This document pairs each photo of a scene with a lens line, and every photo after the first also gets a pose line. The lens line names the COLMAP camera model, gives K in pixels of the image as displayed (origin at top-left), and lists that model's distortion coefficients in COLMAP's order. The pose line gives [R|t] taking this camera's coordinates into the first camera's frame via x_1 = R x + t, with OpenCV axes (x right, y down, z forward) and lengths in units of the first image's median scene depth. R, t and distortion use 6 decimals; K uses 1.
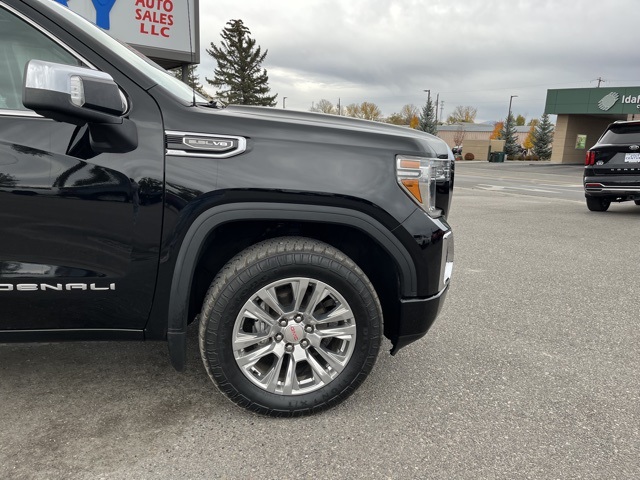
lens RADIAL K [[487.6, 0, 318.7], [0, 487.6, 242.3], [0, 0, 1]] dist [0.049555, -0.053775]
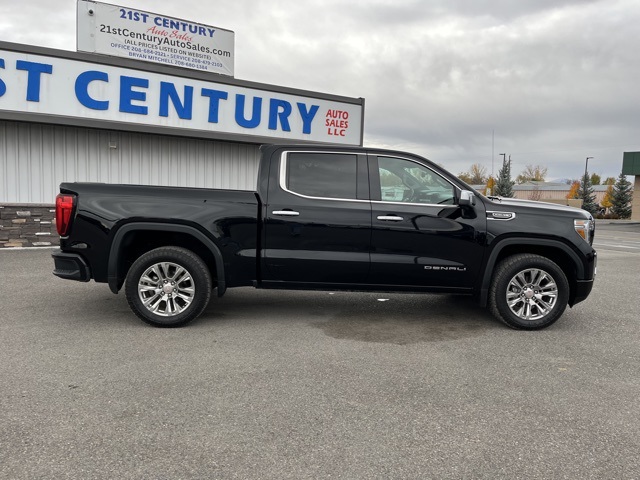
lens RADIAL K [[489.9, 0, 323.6], [0, 489.9, 242.0], [0, 0, 1]] dist [0.075861, -0.108427]
pose [[0.993152, 0.003818, -0.116763, -0.755603], [-0.017683, 0.992864, -0.117933, 0.236333], [0.115479, 0.119190, 0.986133, -1.492118]]
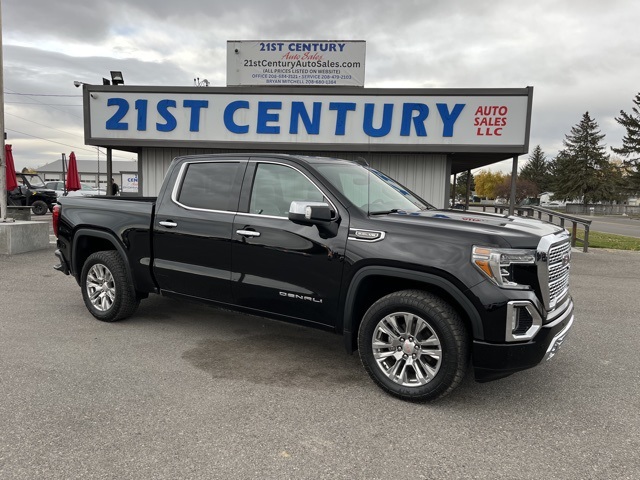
lens RADIAL K [[487.6, 0, 318.7], [0, 487.6, 242.3], [0, 0, 1]] dist [0.049555, -0.053775]
pose [[0.714865, 0.046705, -0.697701, 0.867829], [-0.144895, 0.986005, -0.082456, 0.013979], [0.684086, 0.160038, 0.711628, -0.442462]]
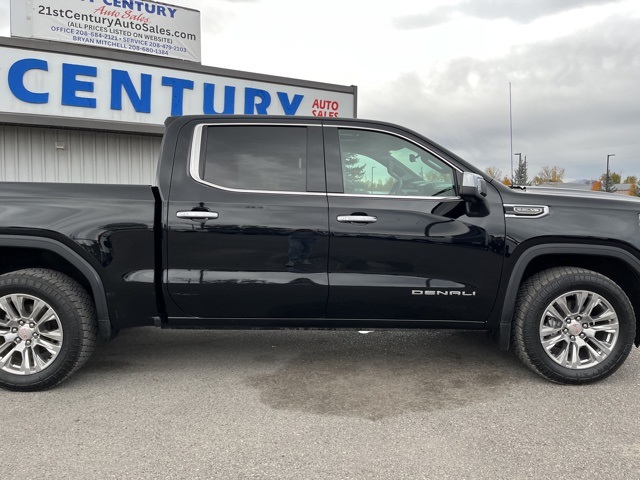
lens RADIAL K [[487.3, 0, 317.7], [0, 487.3, 233.7], [0, 0, 1]] dist [0.085082, -0.117290]
pose [[0.986953, -0.024508, -0.159133, -0.596860], [0.000490, 0.988801, -0.149240, 0.122274], [0.161008, 0.147215, 0.975912, -0.705339]]
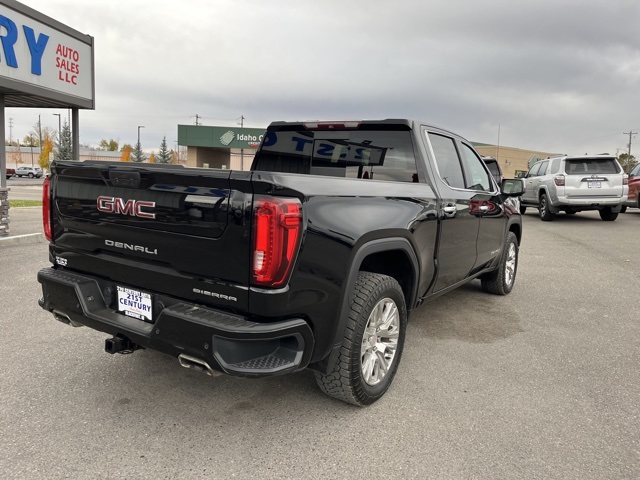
lens RADIAL K [[487.3, 0, 317.7], [0, 487.3, 233.7], [0, 0, 1]] dist [0.085082, -0.117290]
pose [[0.692437, -0.092762, 0.715491, -2.802648], [0.136522, 0.990630, -0.003690, -0.120605], [-0.708444, 0.100235, 0.698613, -0.234588]]
